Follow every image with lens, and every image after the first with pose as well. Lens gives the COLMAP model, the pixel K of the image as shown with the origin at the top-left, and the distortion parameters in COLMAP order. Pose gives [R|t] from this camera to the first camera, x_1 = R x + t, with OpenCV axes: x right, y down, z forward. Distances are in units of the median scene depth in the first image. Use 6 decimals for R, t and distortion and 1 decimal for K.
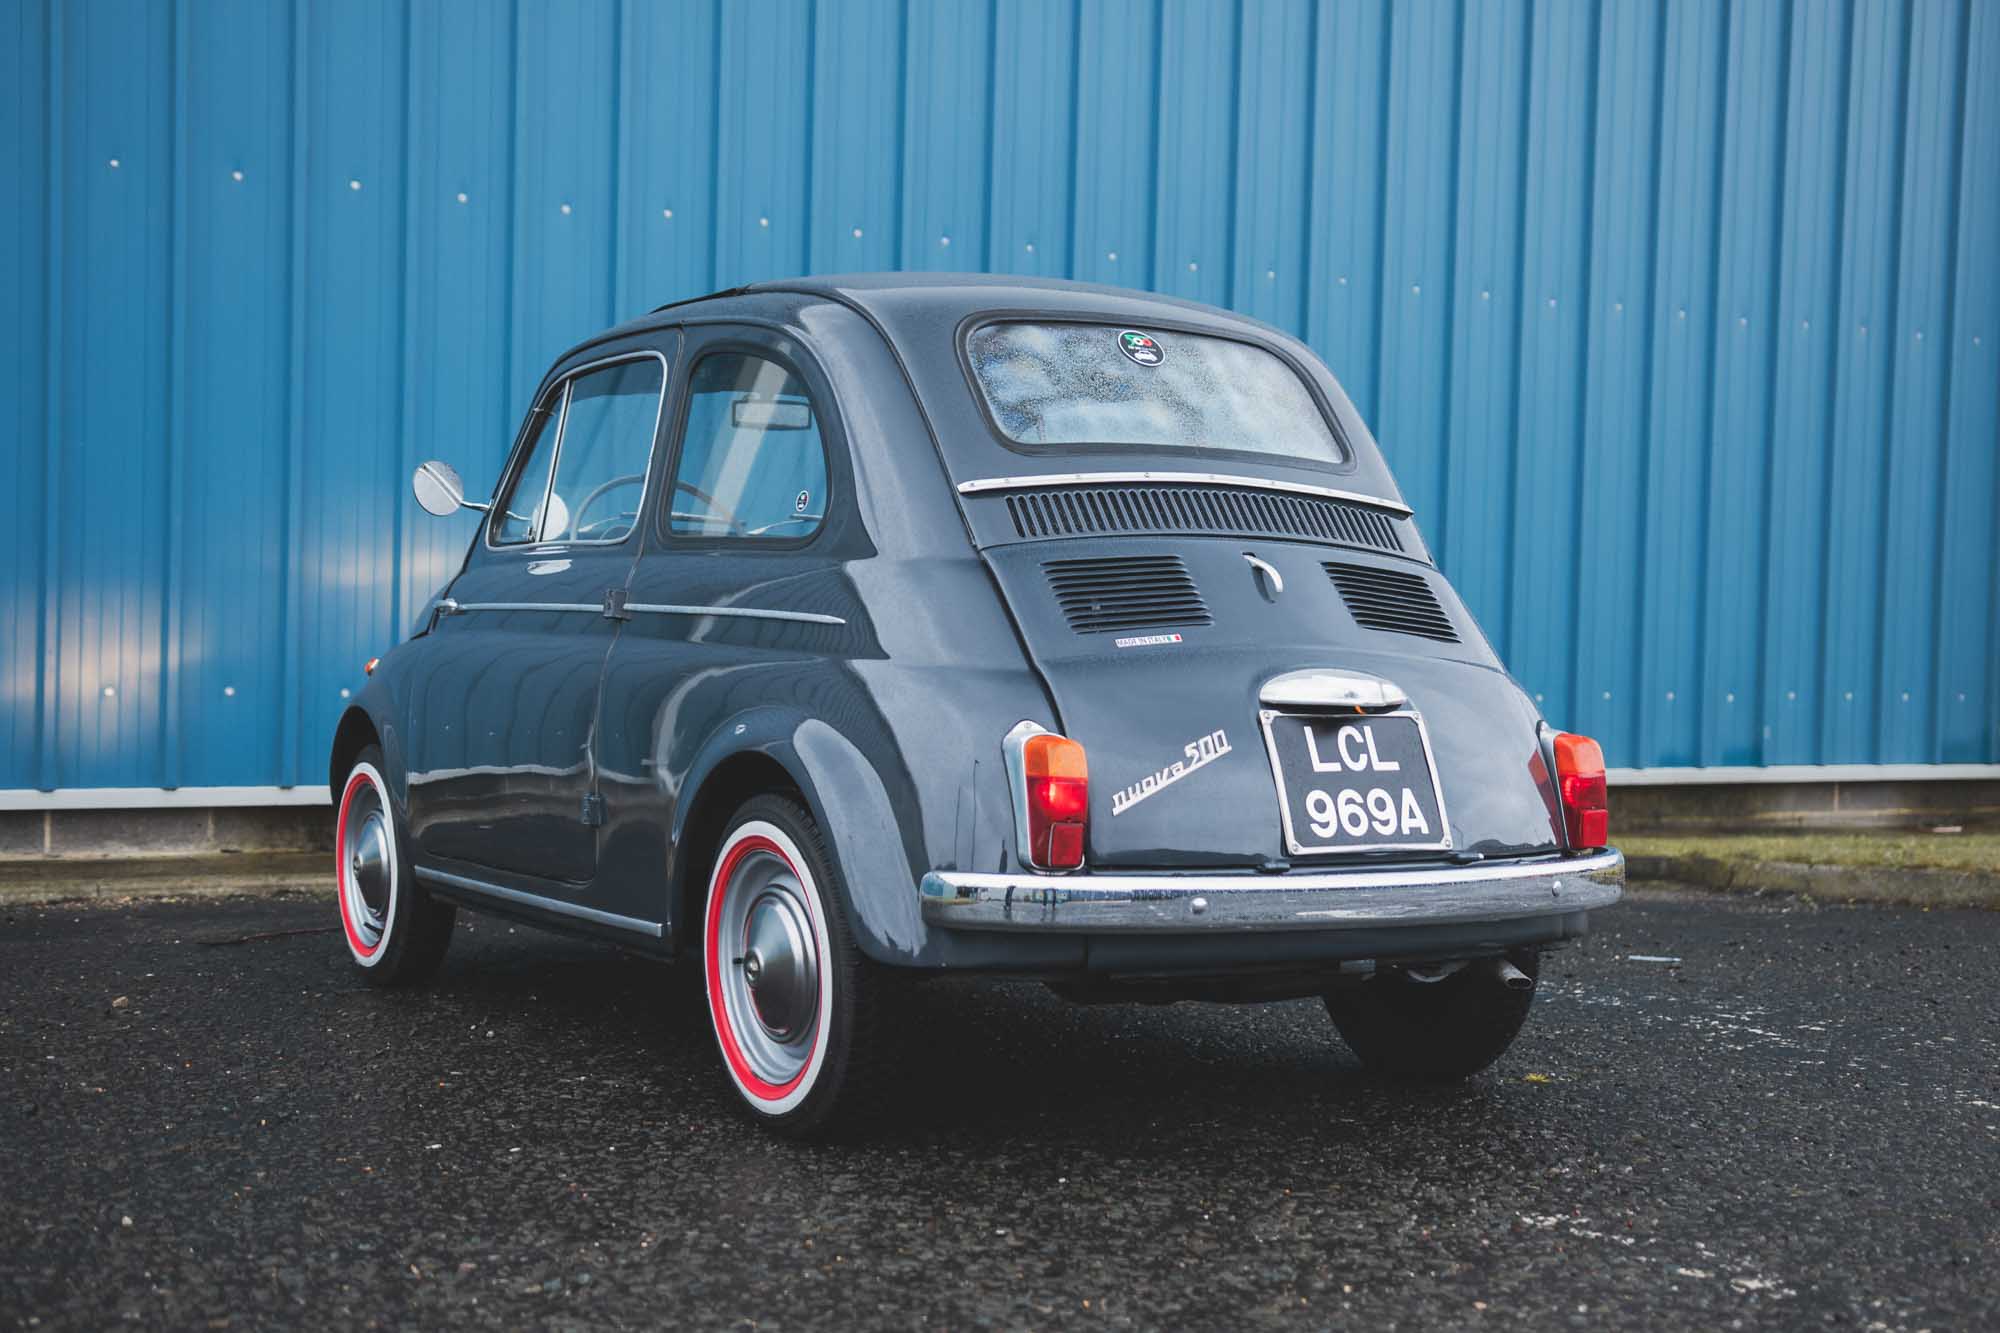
lens RADIAL K [[2666.7, 0, 1000.0], [0, 2666.7, 666.5], [0, 0, 1]] dist [-0.004161, -0.001266]
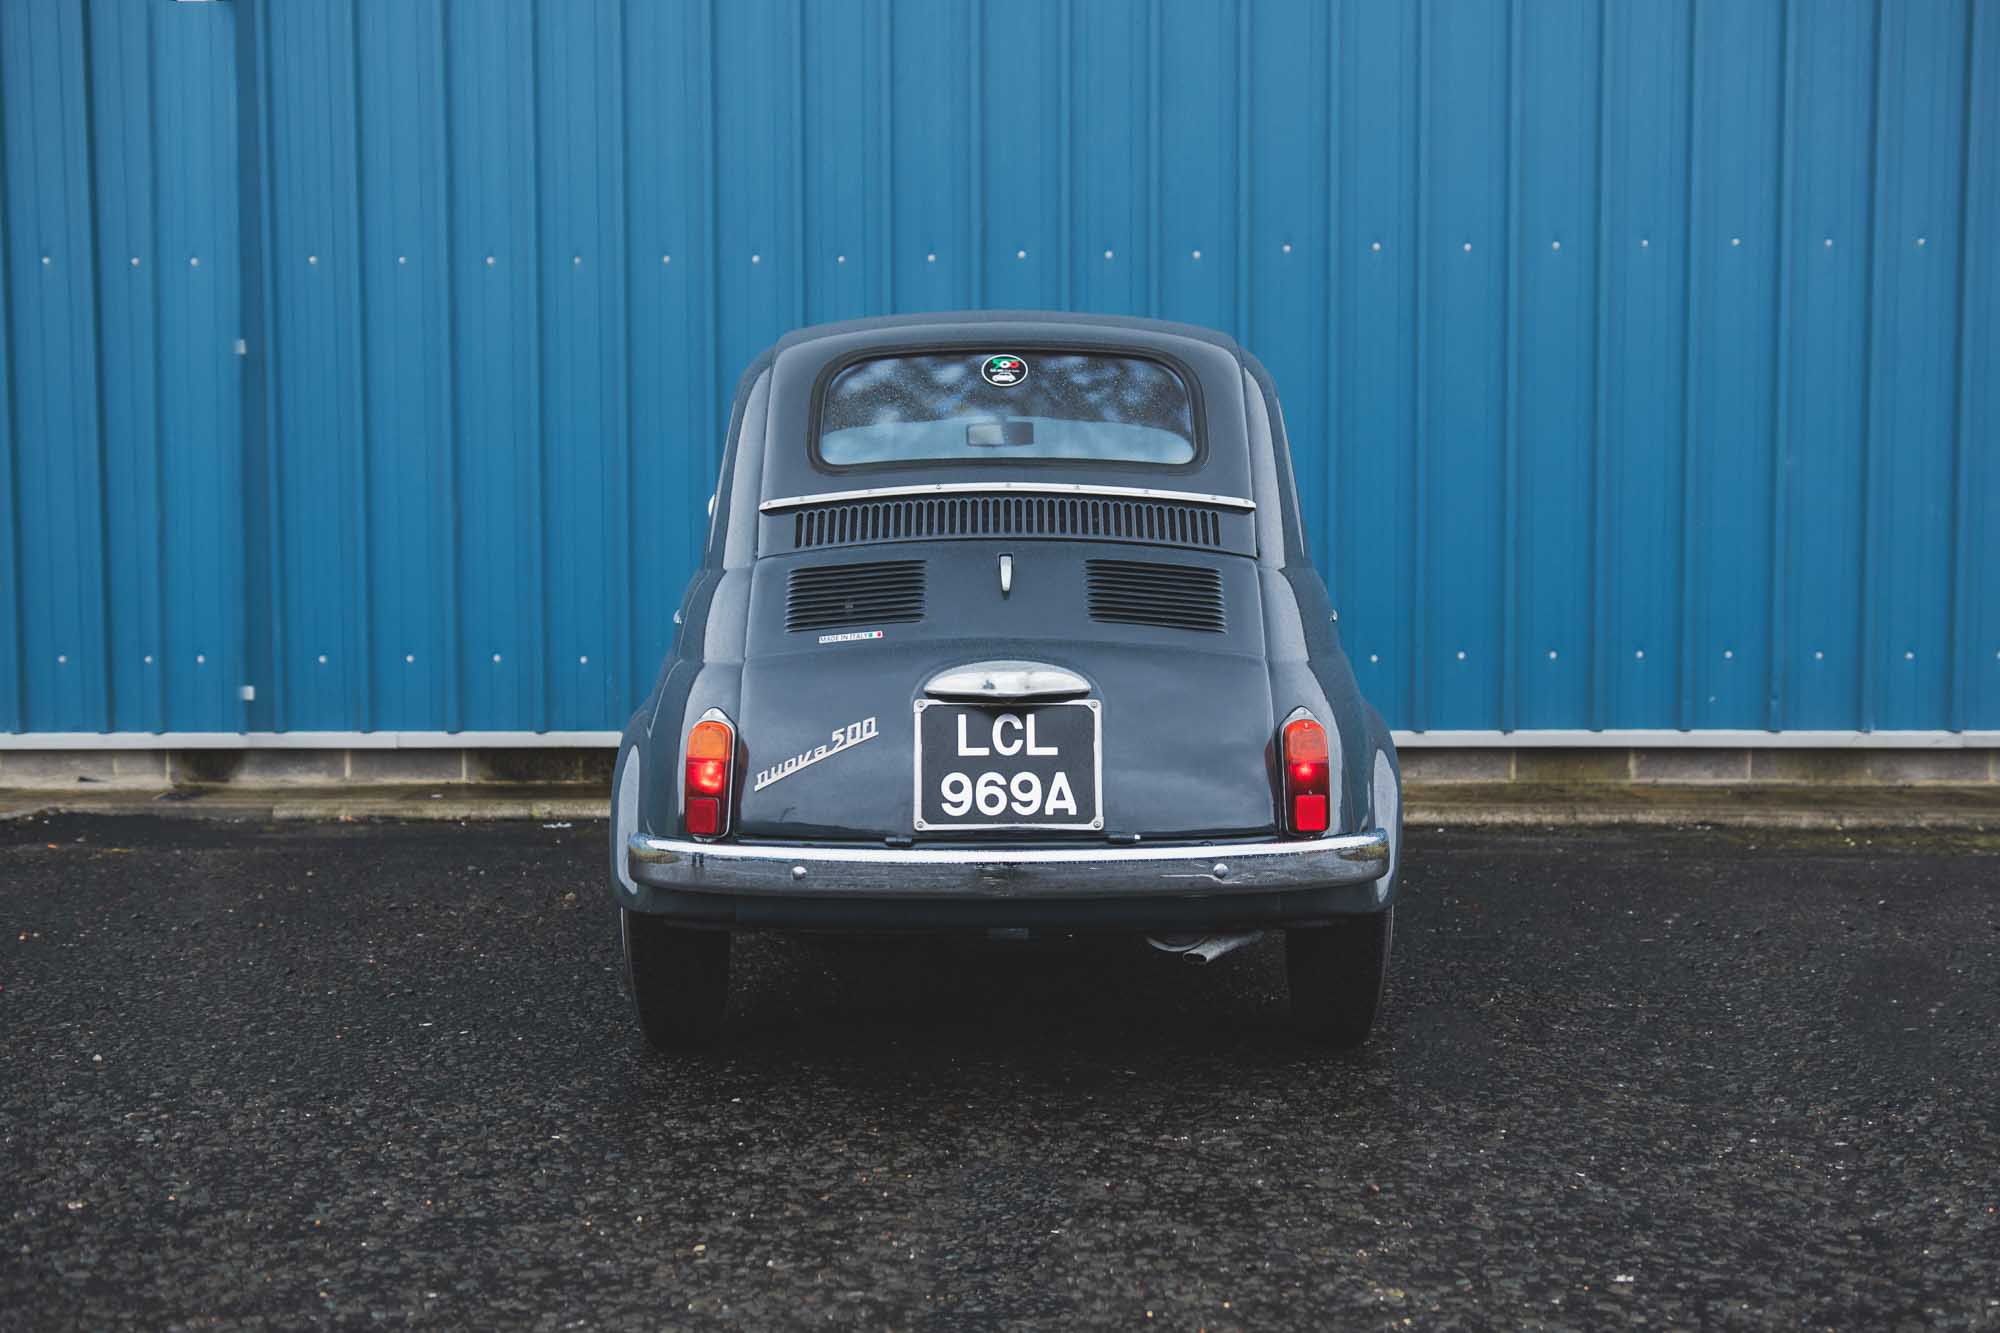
lens RADIAL K [[2131.7, 0, 1010.5], [0, 2131.7, 679.1], [0, 0, 1]] dist [0.009999, 0.022843]
pose [[0.857340, 0.005897, -0.514717, 0.586576], [0.012388, 0.999408, 0.032083, -0.020210], [0.514602, -0.033883, 0.856759, 0.253267]]
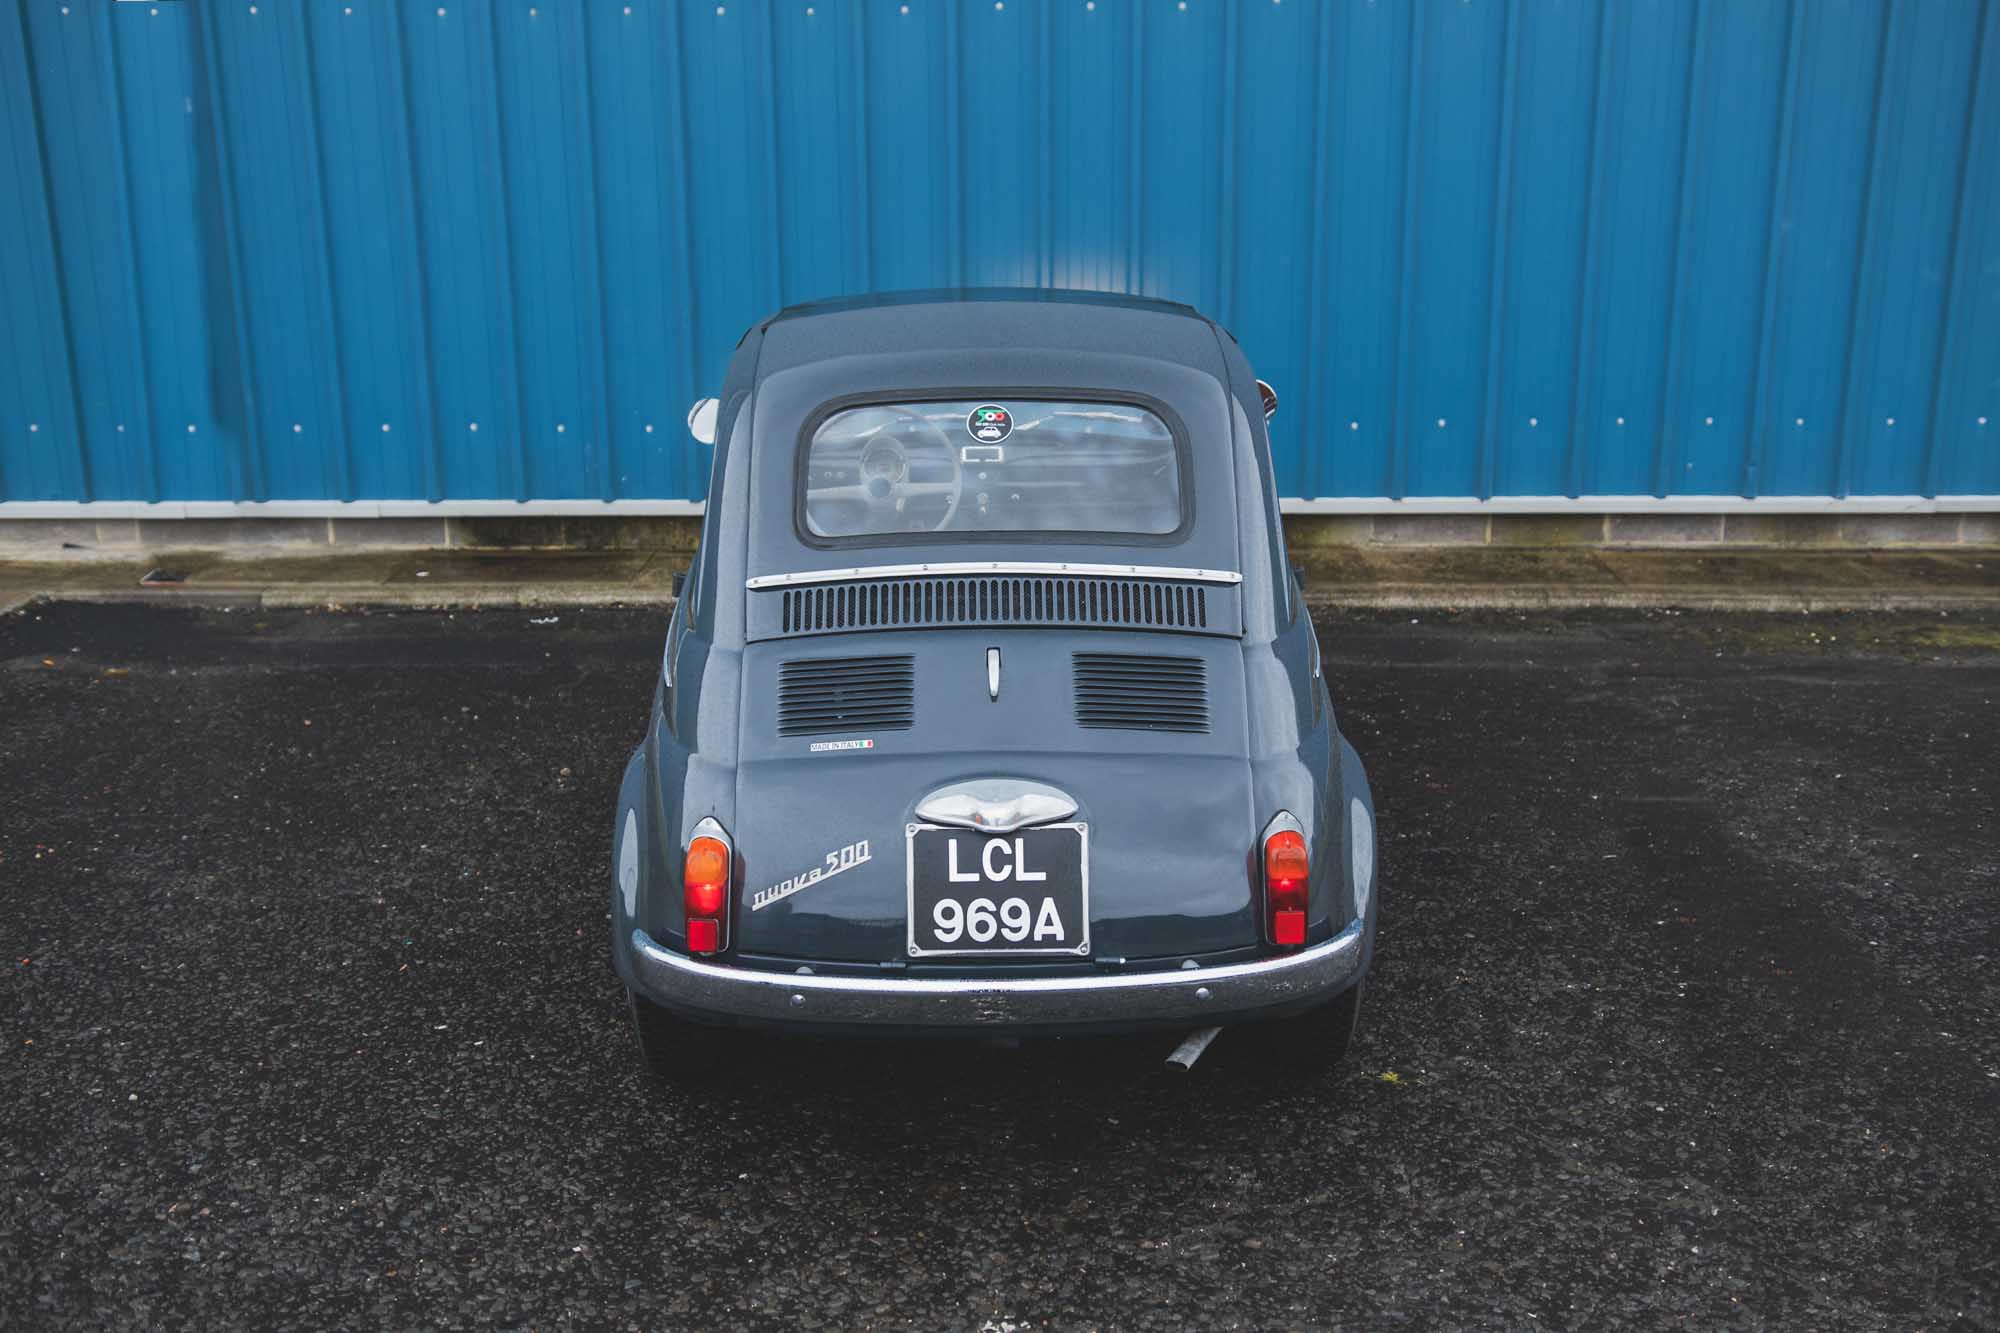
lens RADIAL K [[2118.0, 0, 1000.0], [0, 2118.0, 666.5], [0, 0, 1]] dist [0.011527, 0.021877]
pose [[0.861319, 0.111750, -0.495623, 0.570099], [0.016996, 0.968627, 0.247936, -0.271280], [0.507781, -0.221975, 0.832398, 0.276465]]
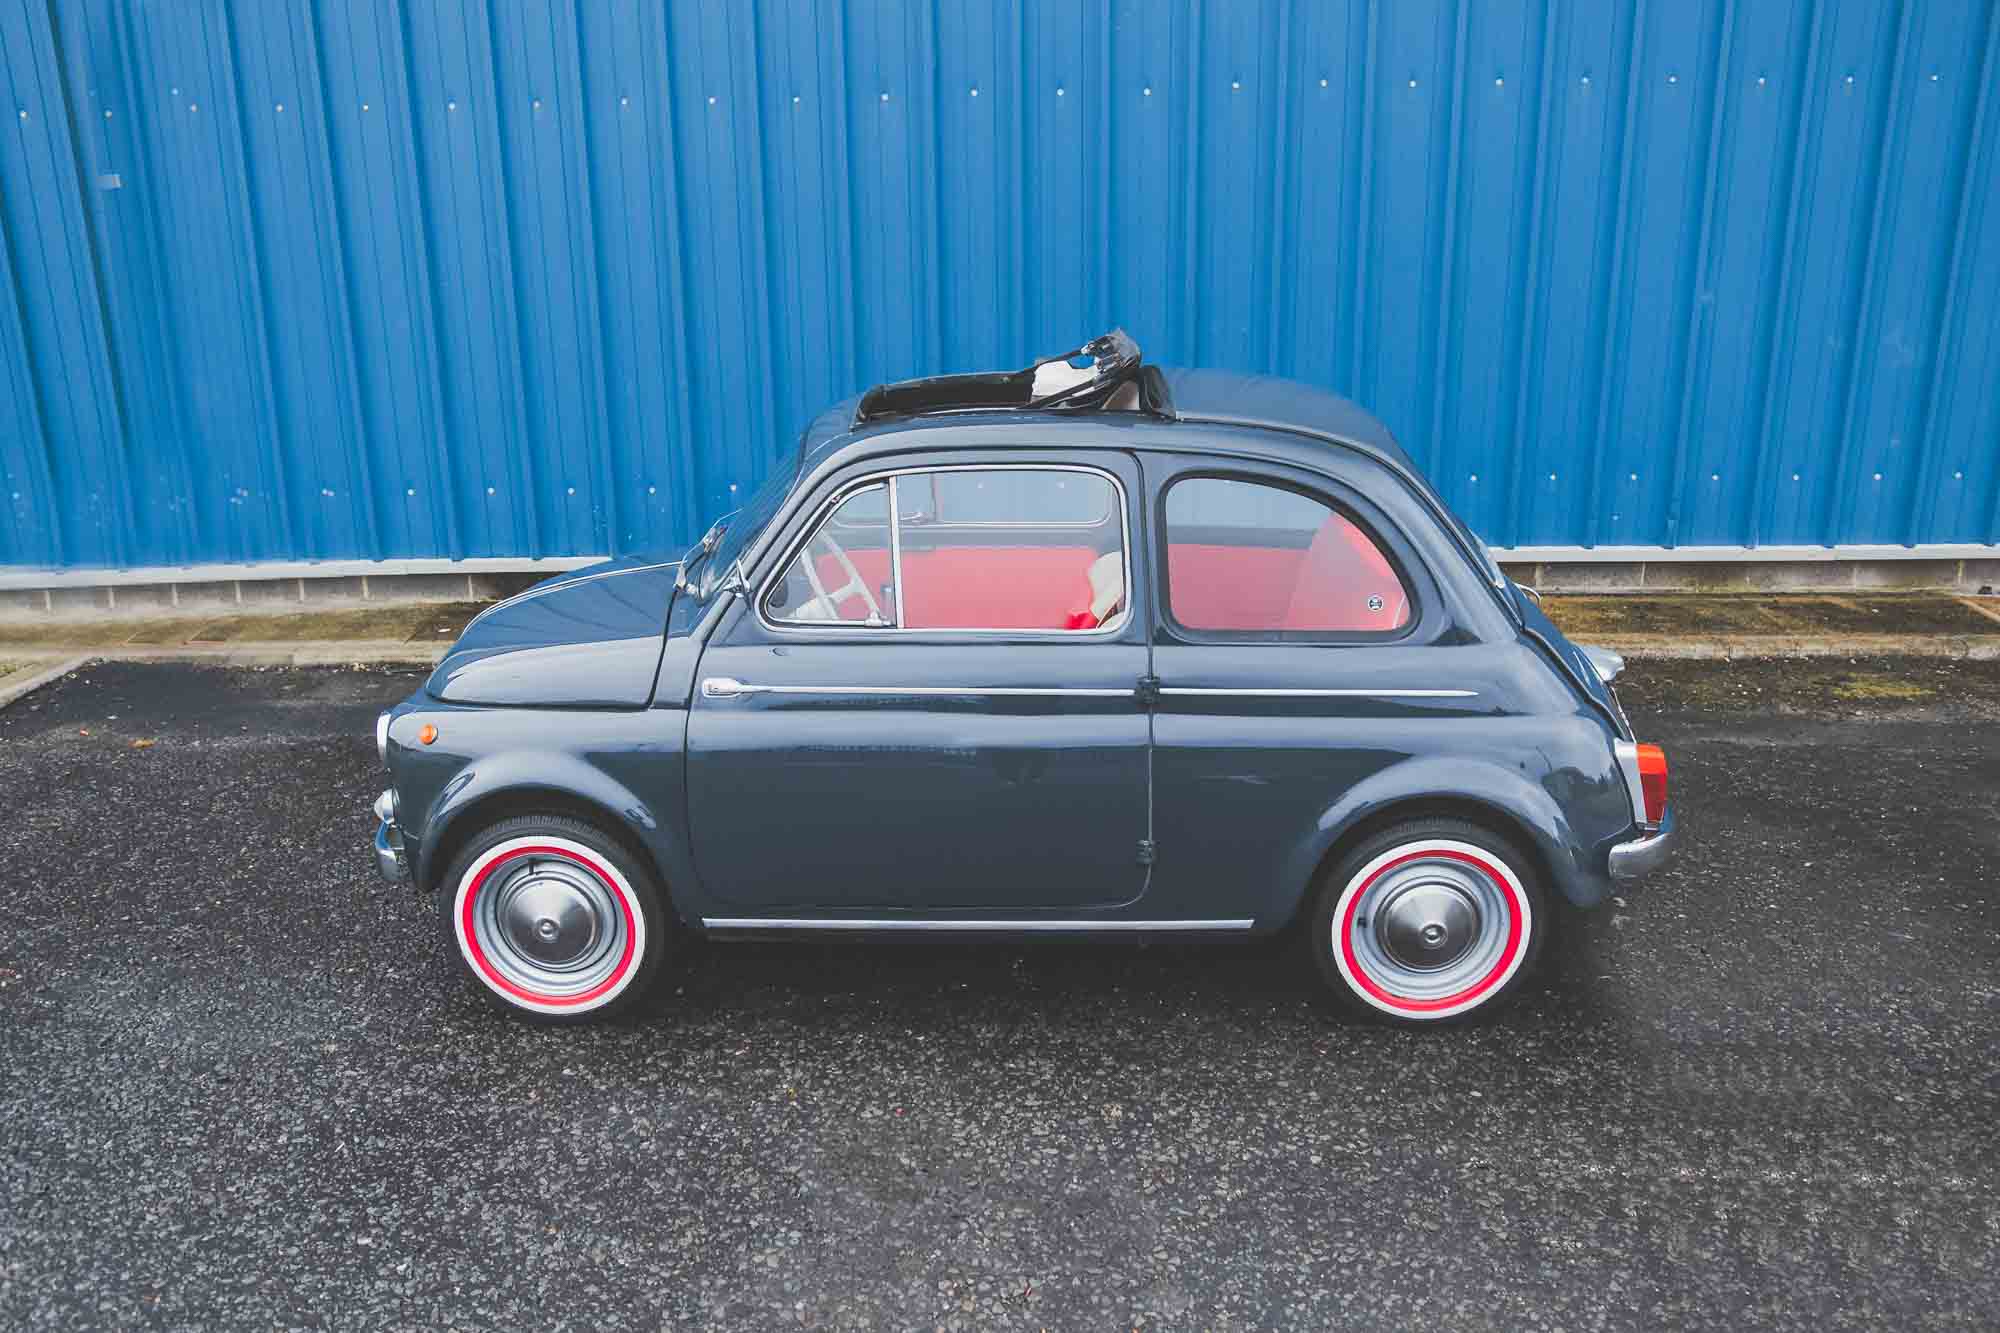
lens RADIAL K [[1665.5, 0, 997.5], [0, 1665.5, 670.3], [0, 0, 1]] dist [-0.067746, 0.057817]
pose [[0.865408, 0.122225, -0.485933, 0.397465], [0.023816, 0.958664, 0.283543, -0.294512], [0.500502, -0.256953, 0.826724, 0.584111]]
